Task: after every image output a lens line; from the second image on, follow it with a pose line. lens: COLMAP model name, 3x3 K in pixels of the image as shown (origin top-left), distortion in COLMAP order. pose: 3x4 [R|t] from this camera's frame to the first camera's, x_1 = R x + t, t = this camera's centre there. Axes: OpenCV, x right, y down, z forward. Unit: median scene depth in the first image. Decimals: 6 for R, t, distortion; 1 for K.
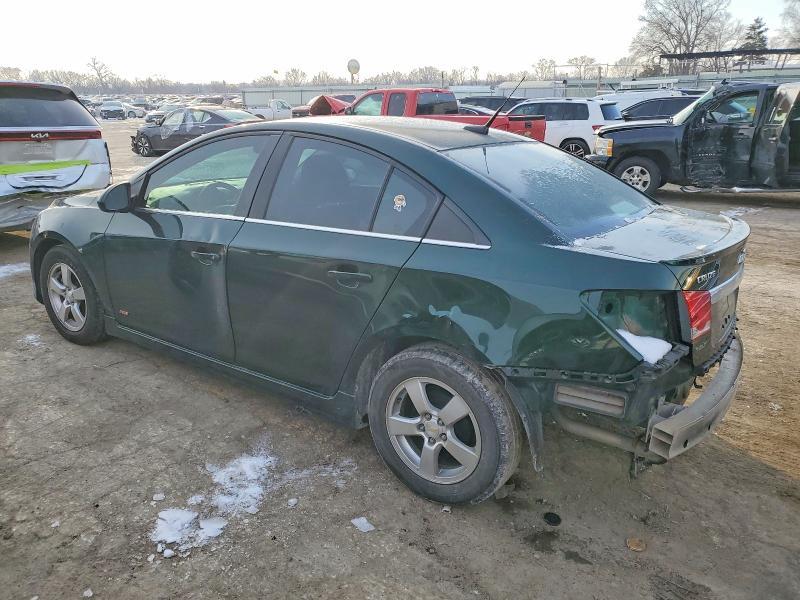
lens RADIAL K [[610.6, 0, 400.0], [0, 610.6, 300.0], [0, 0, 1]] dist [0.032994, -0.000366]
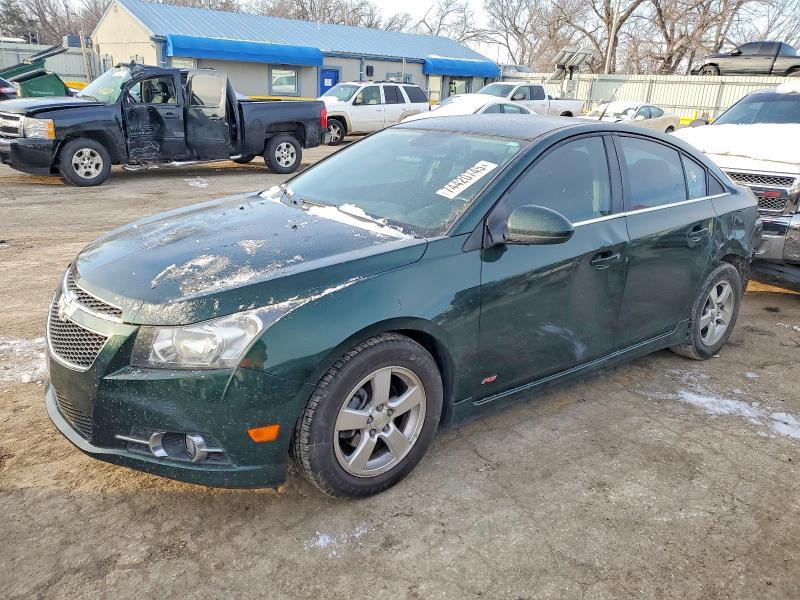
lens RADIAL K [[610.6, 0, 400.0], [0, 610.6, 300.0], [0, 0, 1]] dist [0.032994, -0.000366]
pose [[0.290521, -0.295656, 0.910047, -0.400071], [0.255151, 0.940569, 0.224118, -0.094252], [-0.922223, 0.167088, 0.348692, 0.291809]]
